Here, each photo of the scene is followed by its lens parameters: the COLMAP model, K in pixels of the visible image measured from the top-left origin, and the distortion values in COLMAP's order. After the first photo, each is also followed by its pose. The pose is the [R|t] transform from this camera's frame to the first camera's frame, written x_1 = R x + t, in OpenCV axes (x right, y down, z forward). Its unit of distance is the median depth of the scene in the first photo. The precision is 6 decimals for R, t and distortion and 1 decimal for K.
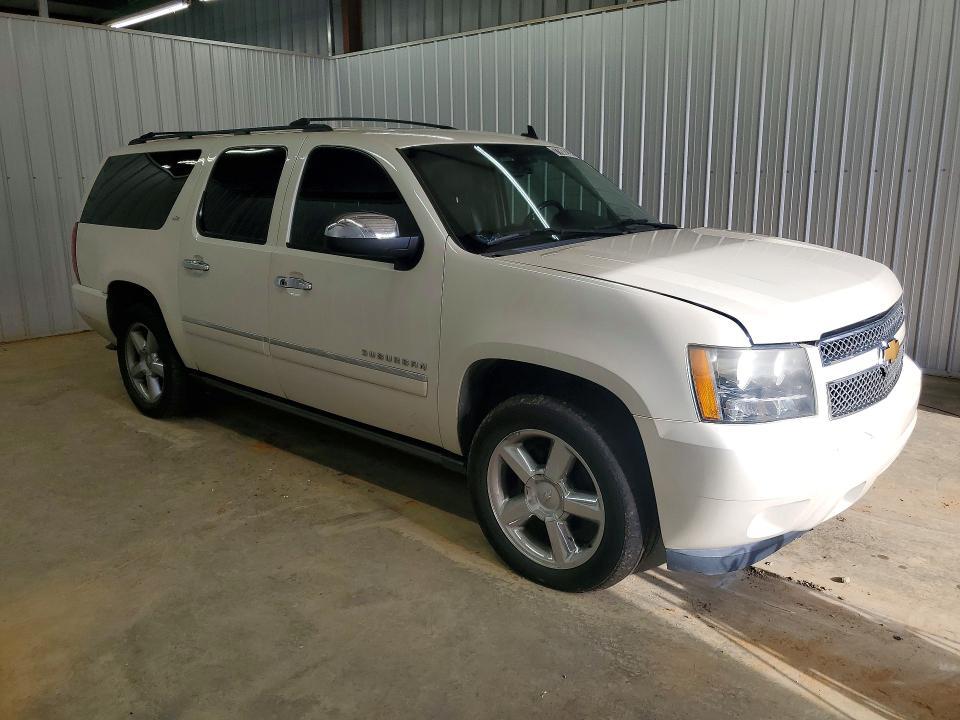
lens RADIAL K [[747.3, 0, 480.0], [0, 747.3, 360.0], [0, 0, 1]] dist [0.012315, 0.010794]
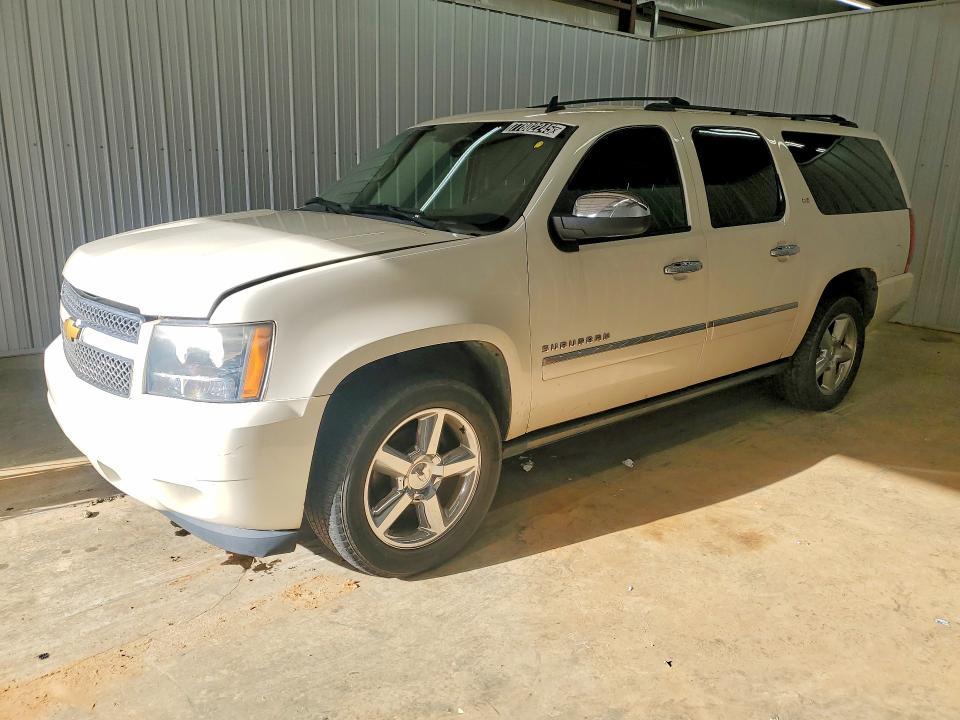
lens RADIAL K [[747.3, 0, 480.0], [0, 747.3, 360.0], [0, 0, 1]] dist [0.012315, 0.010794]
pose [[-0.155252, 0.254787, -0.954453, 1.329390], [-0.249174, 0.924829, 0.287410, -0.363607], [0.955934, 0.282445, -0.080095, 1.502463]]
